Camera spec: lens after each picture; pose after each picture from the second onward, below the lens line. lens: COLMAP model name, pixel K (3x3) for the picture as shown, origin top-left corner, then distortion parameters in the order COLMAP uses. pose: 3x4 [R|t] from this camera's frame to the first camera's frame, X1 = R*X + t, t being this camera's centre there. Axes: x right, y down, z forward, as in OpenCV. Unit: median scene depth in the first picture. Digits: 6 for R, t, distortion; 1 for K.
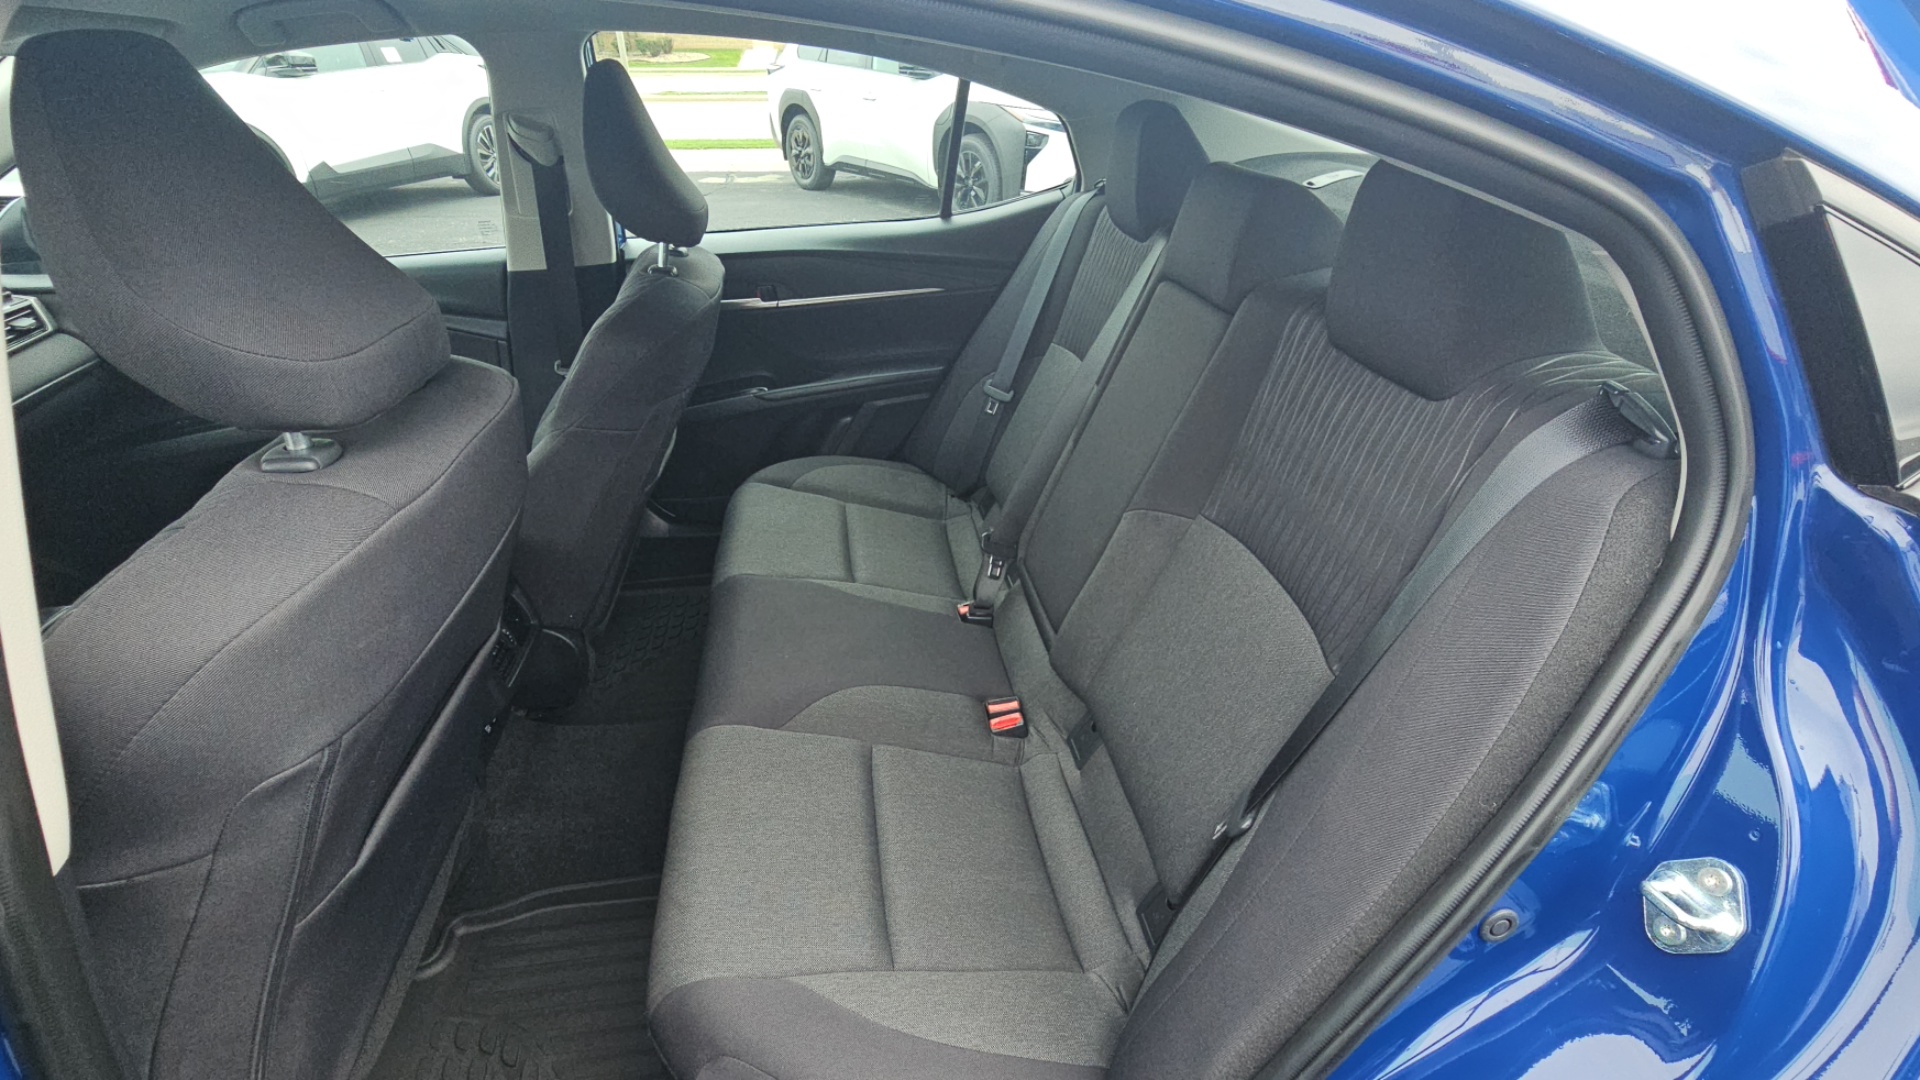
lens RADIAL K [[861.3, 0, 985.3], [0, 861.3, 542.0], [0, 0, 1]] dist [0.009624, -0.006169]
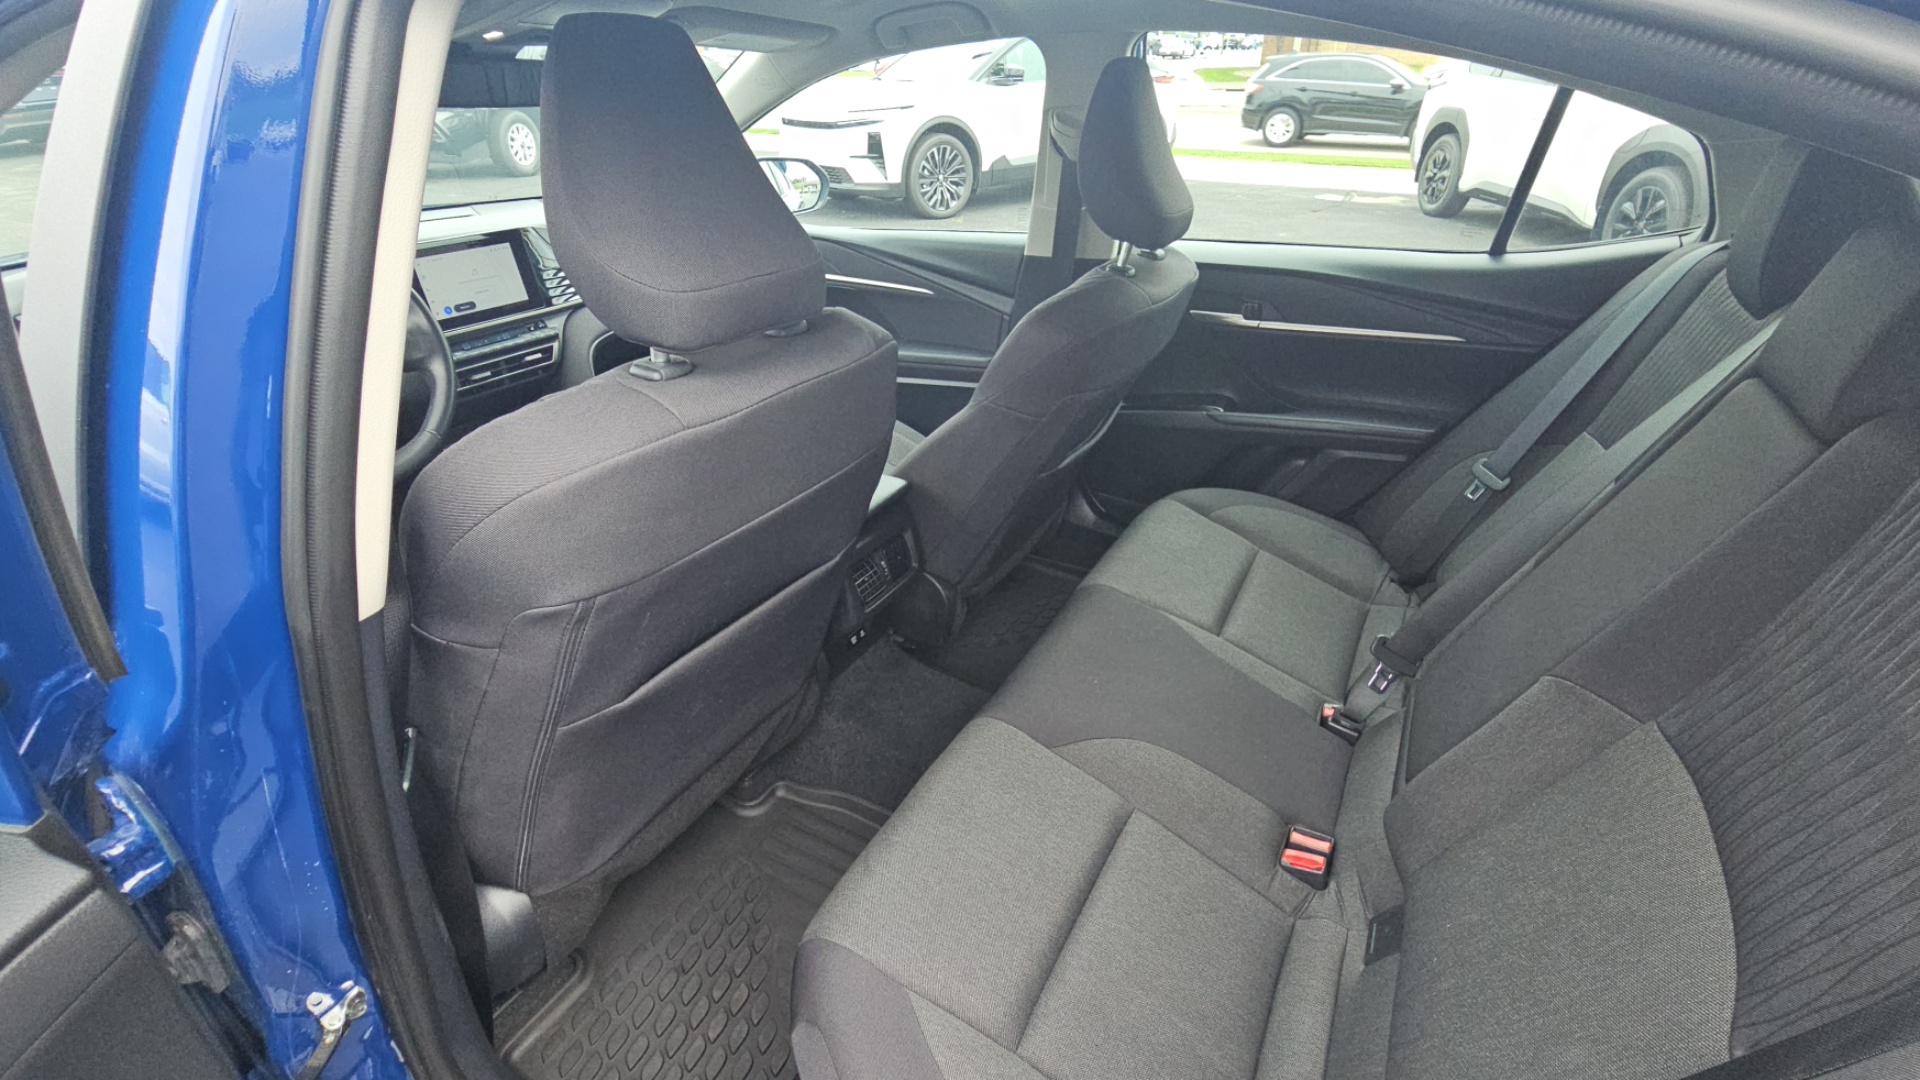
lens RADIAL K [[861.3, 0, 997.7], [0, 861.3, 543.5], [0, 0, 1]] dist [0.009624, -0.006169]
pose [[0.786859, 0.298510, -0.540134, 0.132025], [-0.306641, 0.948659, 0.077575, -0.045178], [0.535559, 0.104587, 0.837996, 0.114243]]
